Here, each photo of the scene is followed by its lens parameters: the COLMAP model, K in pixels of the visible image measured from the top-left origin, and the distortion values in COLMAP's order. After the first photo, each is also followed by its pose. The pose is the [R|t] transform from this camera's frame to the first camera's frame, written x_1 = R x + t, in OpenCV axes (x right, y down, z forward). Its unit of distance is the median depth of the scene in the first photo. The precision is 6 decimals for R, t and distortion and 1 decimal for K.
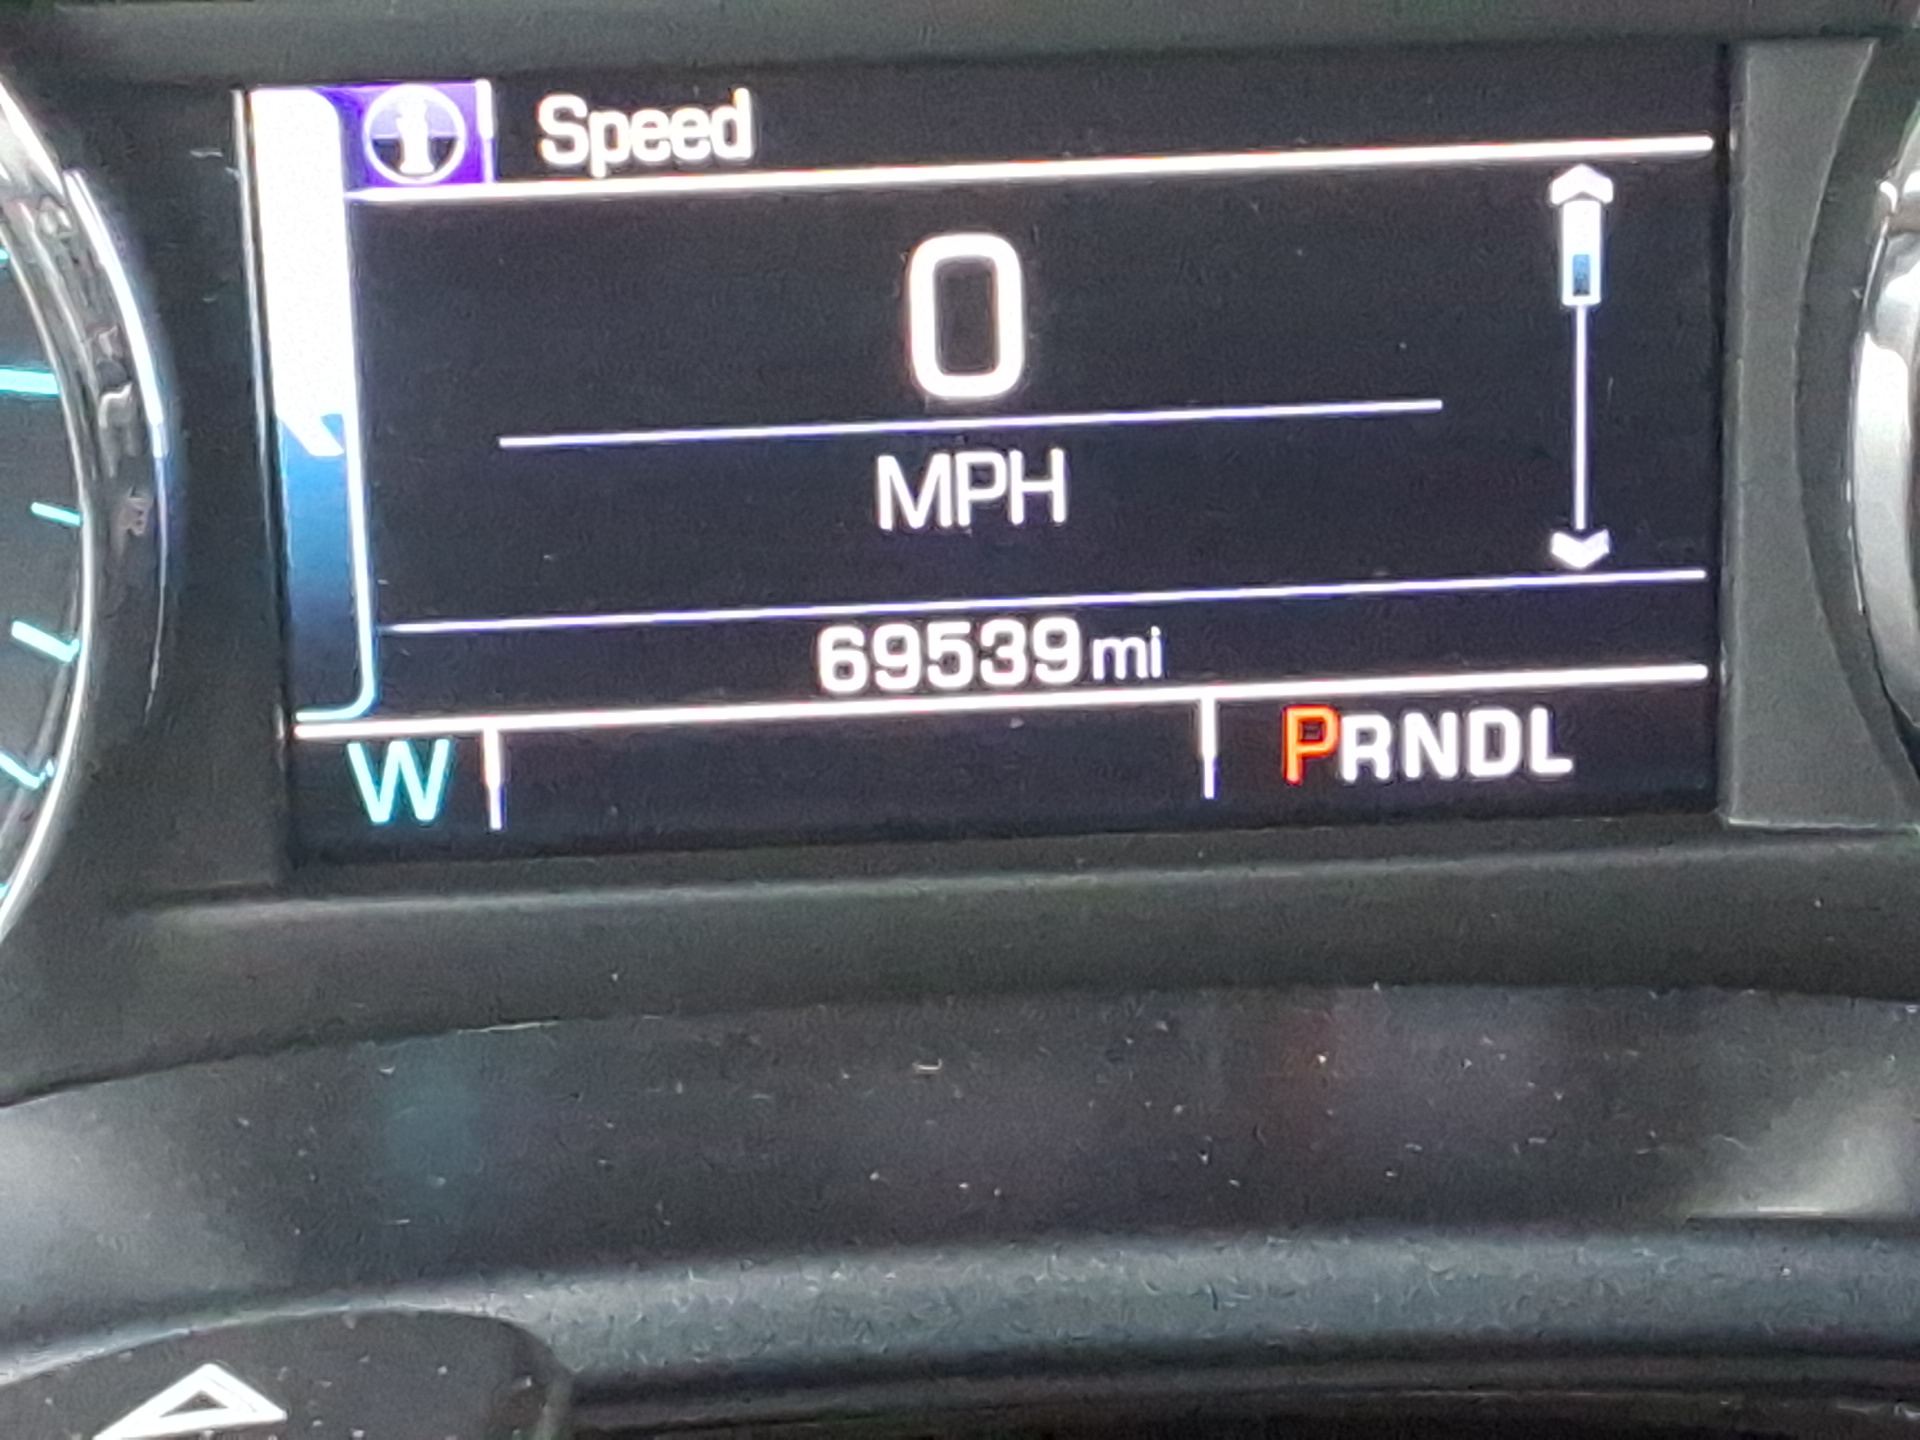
lens RADIAL K [[5795.0, 0, 971.3], [0, 5795.0, 705.2], [0, 0, 1]] dist [0.030857, 0.000000]
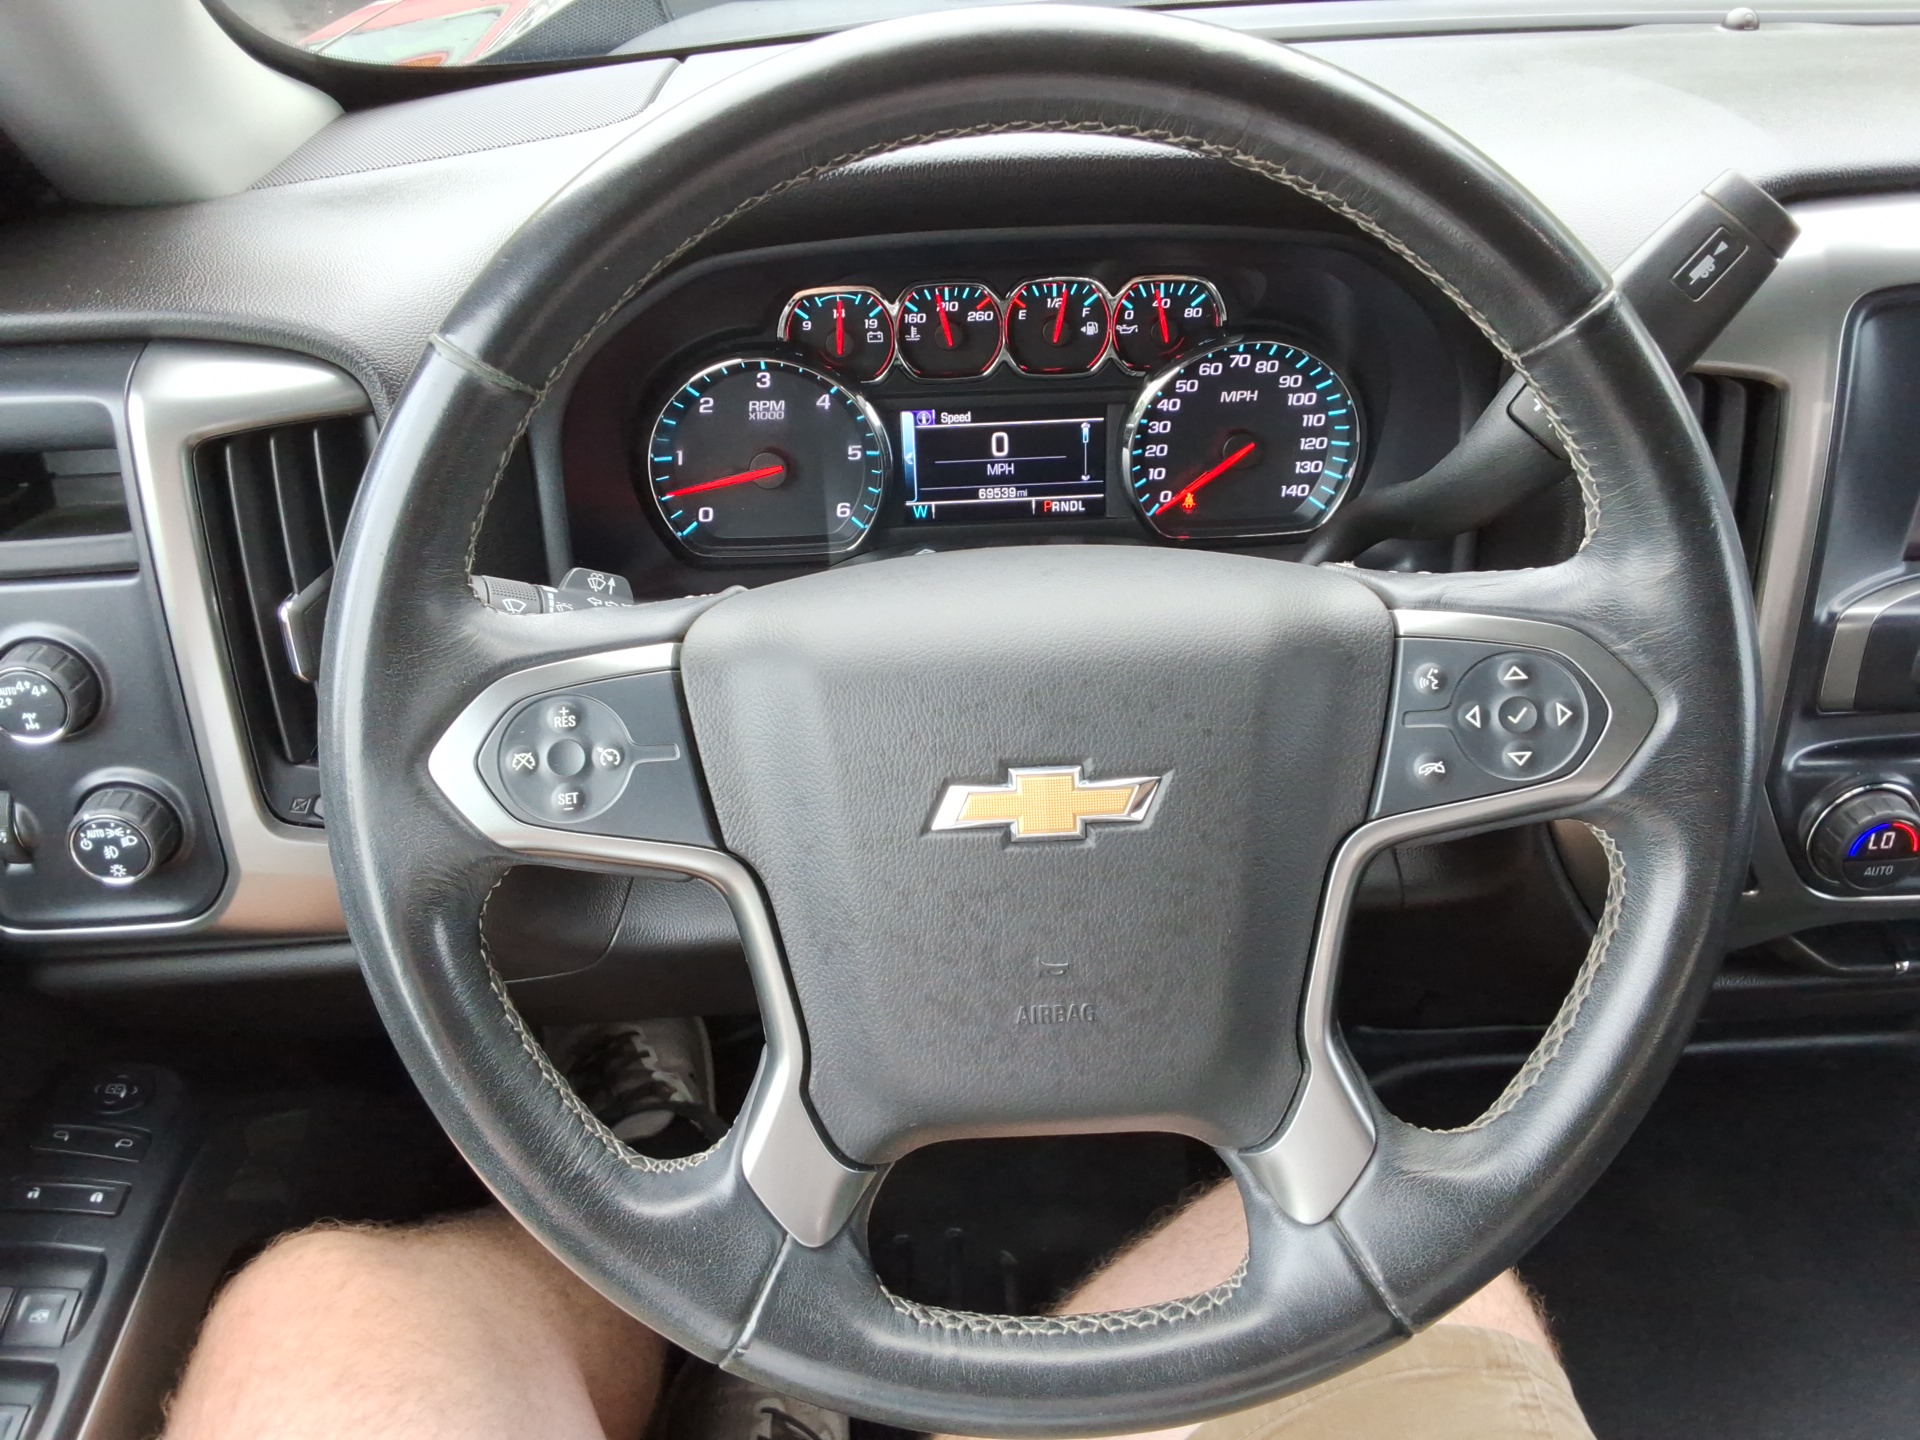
lens RADIAL K [[1511.4, 0, 976.9], [0, 1511.4, 704.1], [0, 0, 1]] dist [0.079296, -0.115104]
pose [[0.999773, -0.007910, 0.019768, -0.068792], [0.007017, 0.998970, 0.044830, 0.169435], [-0.020102, -0.044681, 0.998799, -0.882687]]
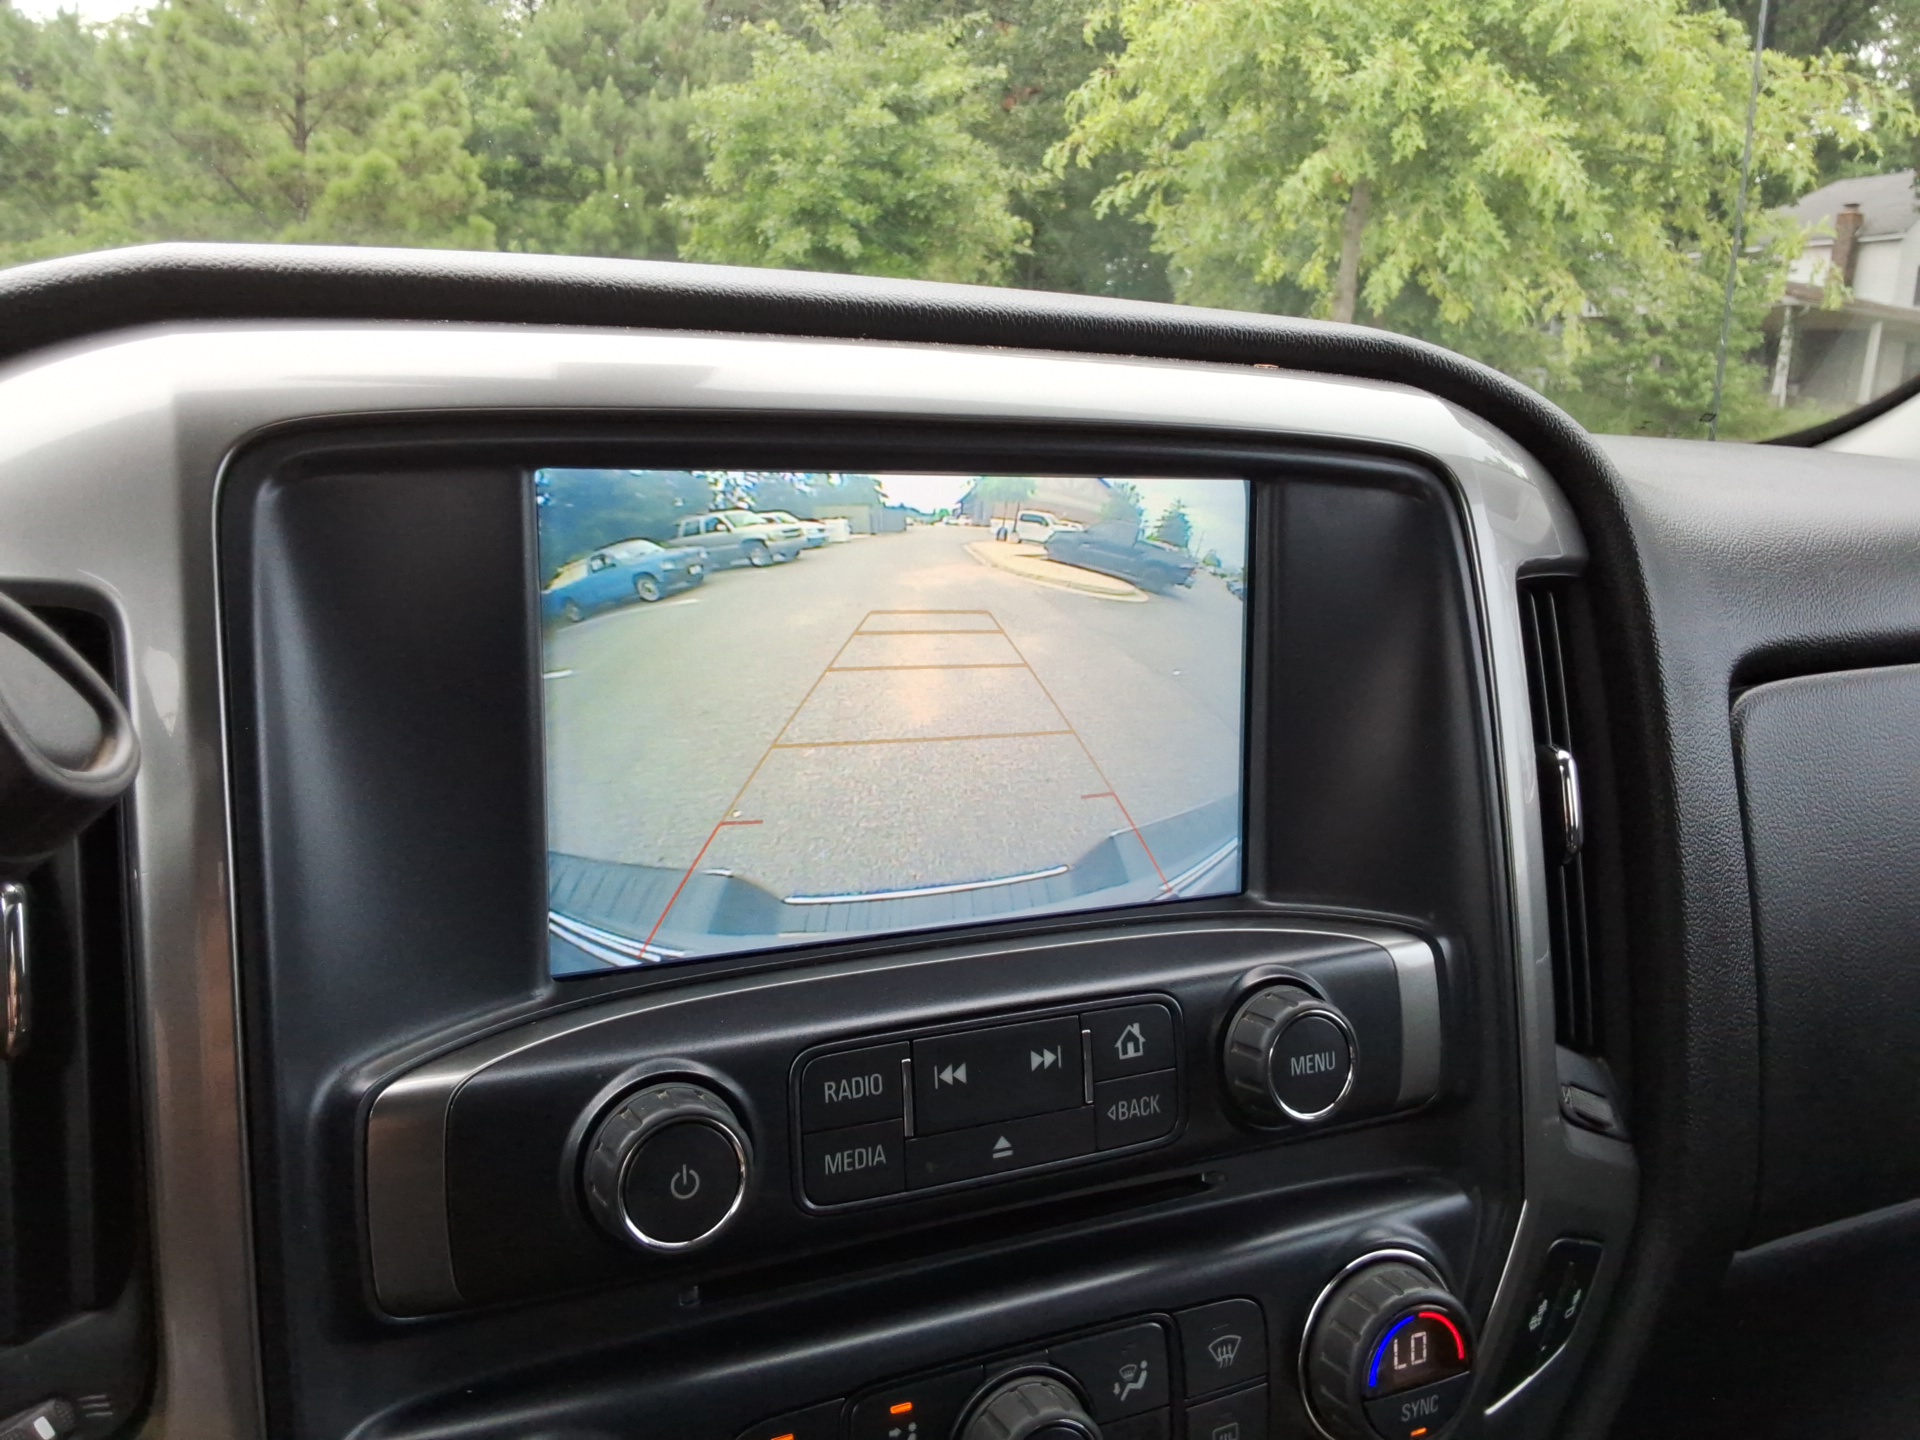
lens RADIAL K [[1545.9, 0, 971.6], [0, 1545.9, 702.6], [0, 0, 1]] dist [0.114314, -0.180823]
pose [[0.928926, -0.027683, 0.369229, 0.831264], [0.163019, 0.925927, -0.340710, 0.285548], [-0.332447, 0.376686, 0.864631, -0.165220]]
